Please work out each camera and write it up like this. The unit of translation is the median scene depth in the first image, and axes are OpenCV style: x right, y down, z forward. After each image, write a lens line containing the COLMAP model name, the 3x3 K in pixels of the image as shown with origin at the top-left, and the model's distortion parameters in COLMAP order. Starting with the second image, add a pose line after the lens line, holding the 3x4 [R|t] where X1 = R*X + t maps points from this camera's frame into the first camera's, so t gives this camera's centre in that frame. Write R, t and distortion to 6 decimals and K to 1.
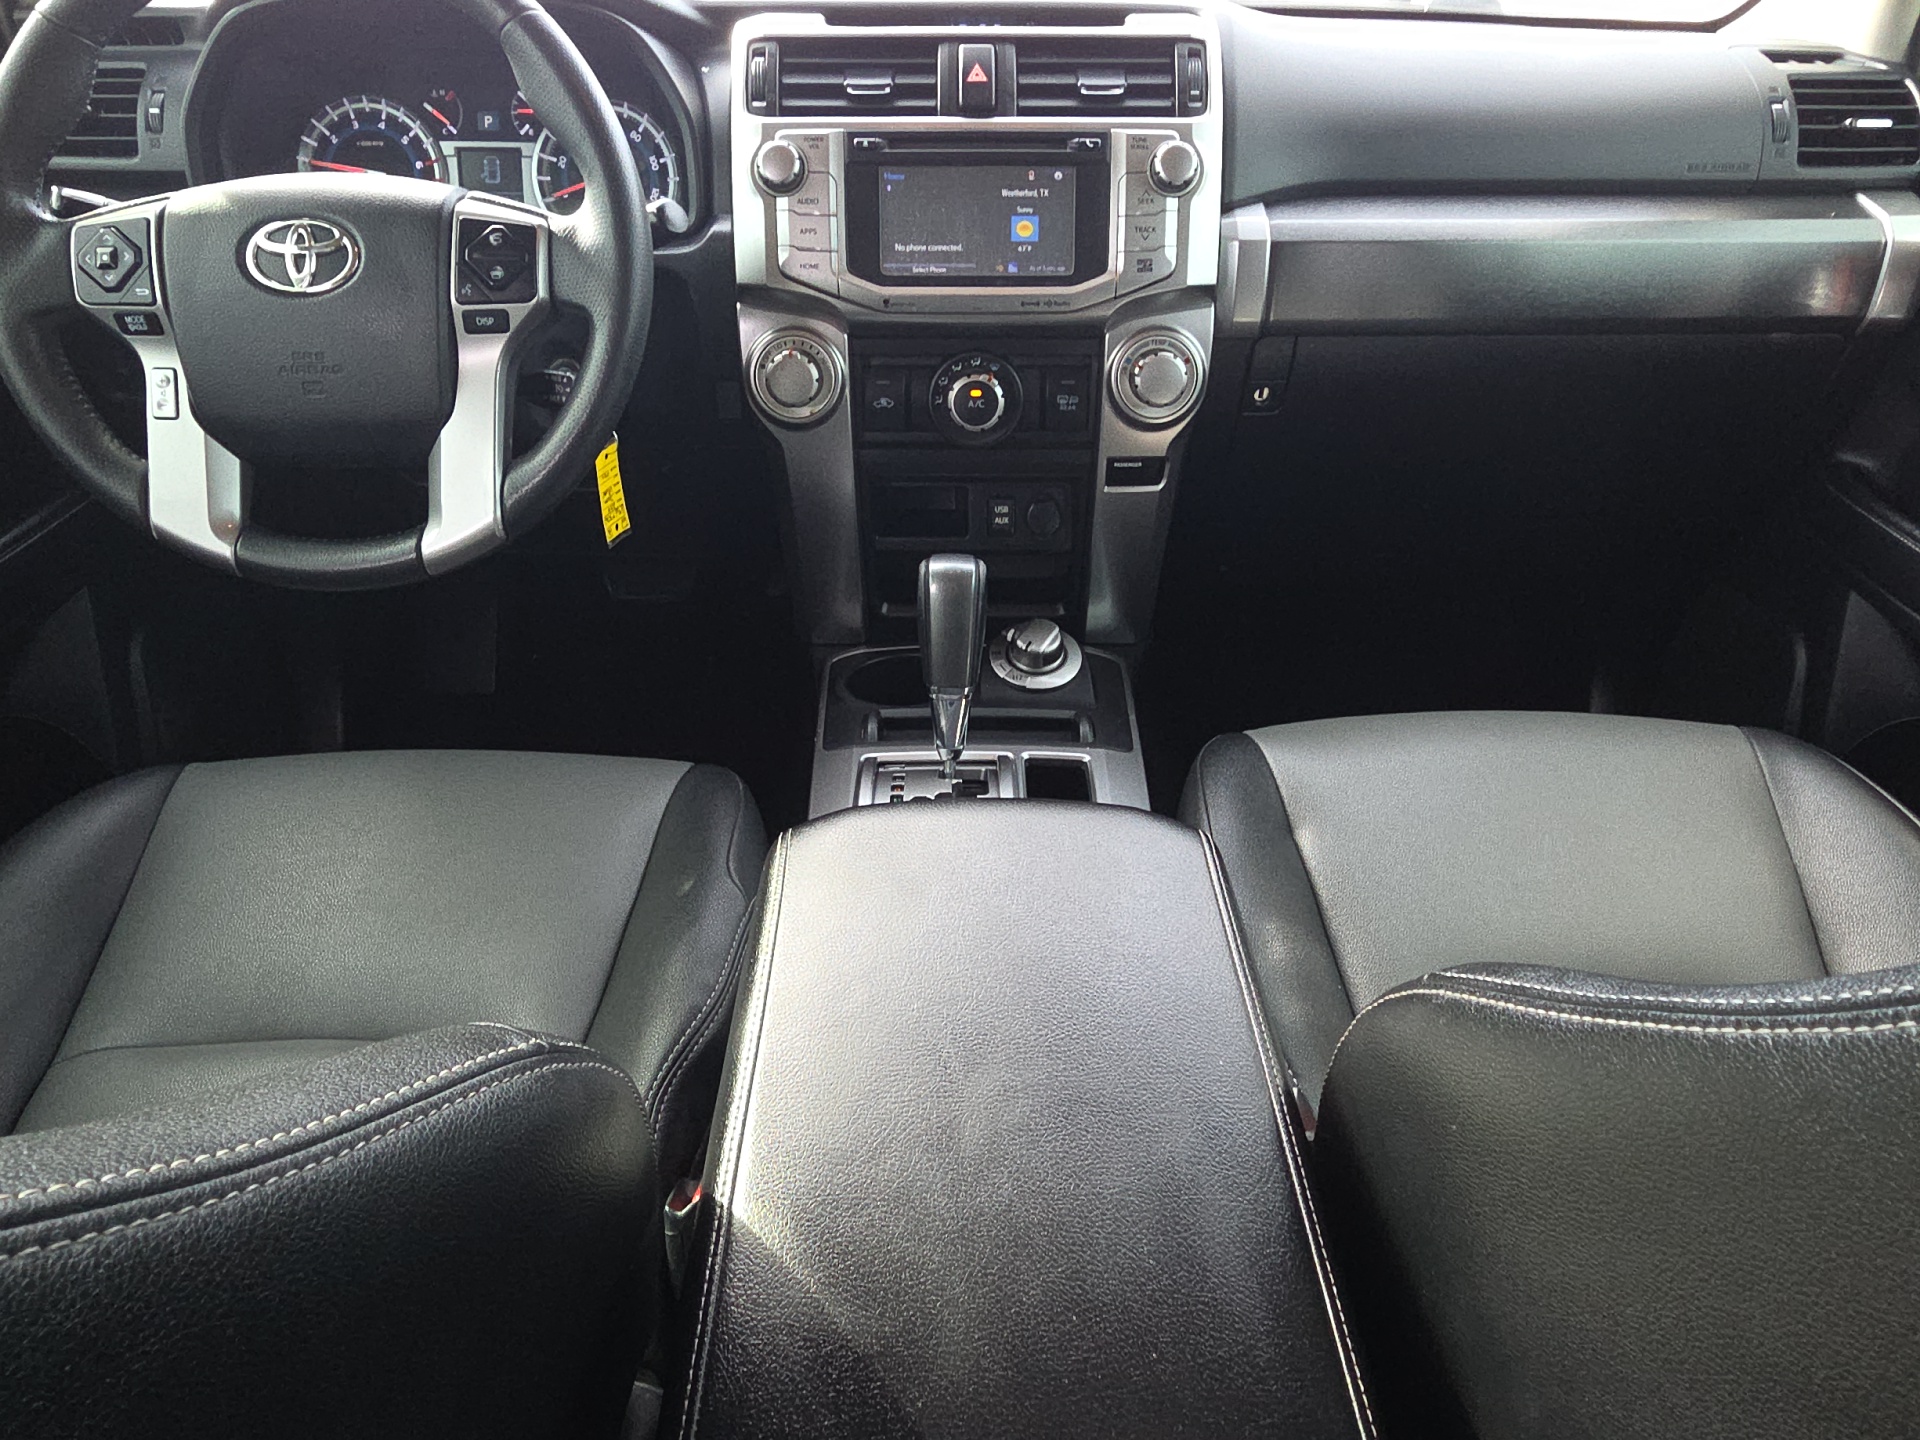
lens RADIAL K [[1277.4, 0, 965.3], [0, 1277.4, 706.1], [0, 0, 1]] dist [0.010085, -0.003469]
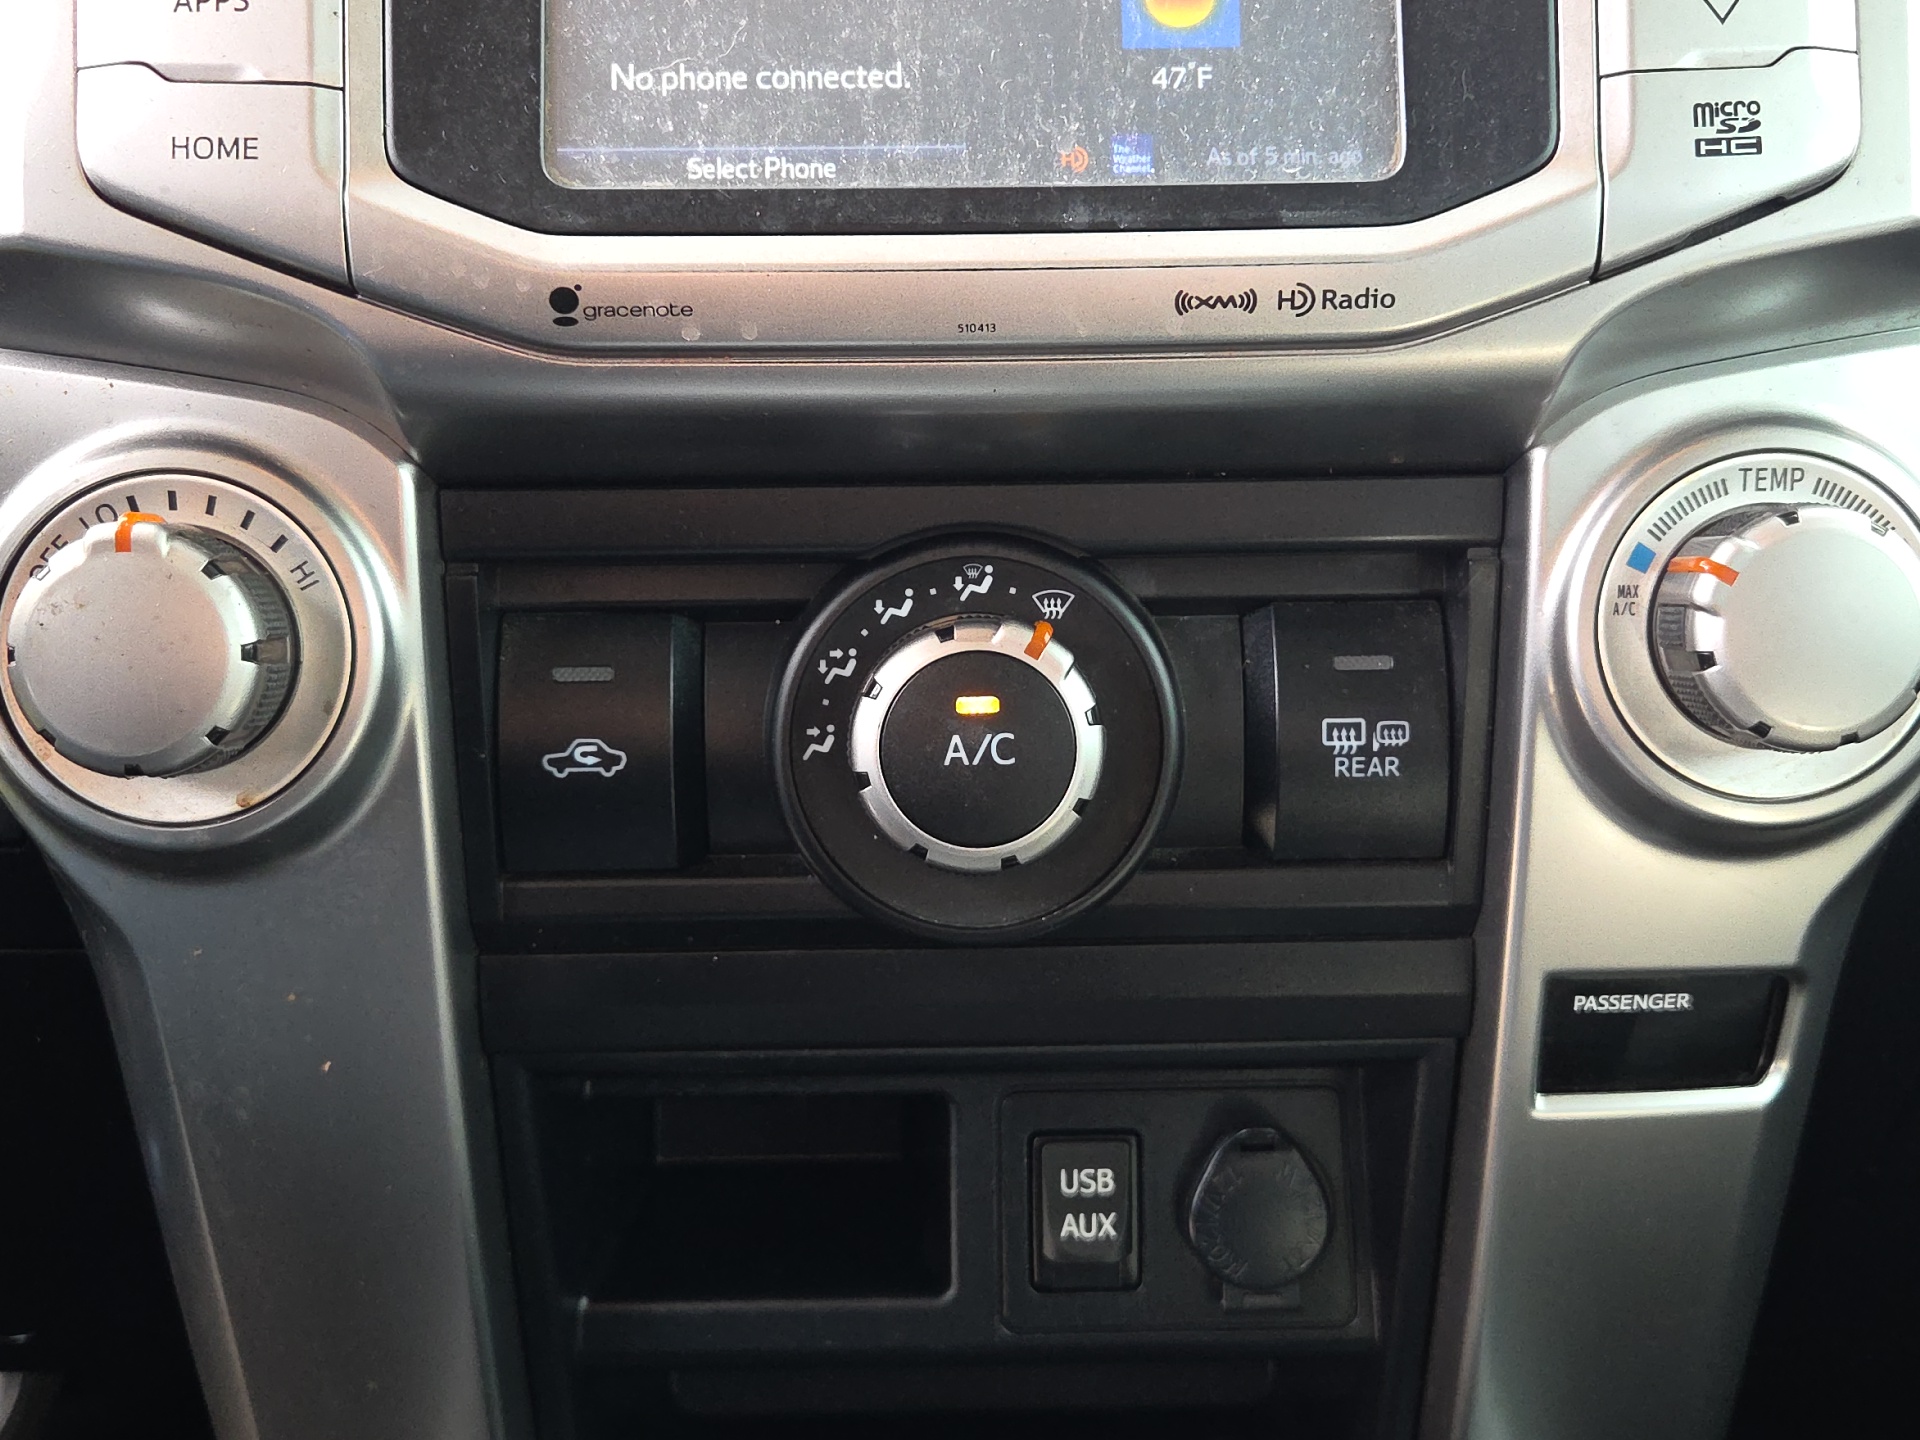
lens RADIAL K [[2259.7, 0, 963.9], [0, 2259.7, 687.2], [0, 0, 1]] dist [0.040873, -0.004996]
pose [[0.999877, -0.014230, 0.006589, 0.003579], [0.015537, 0.955807, -0.293584, -0.135881], [-0.002120, 0.293650, 0.955911, 0.642197]]
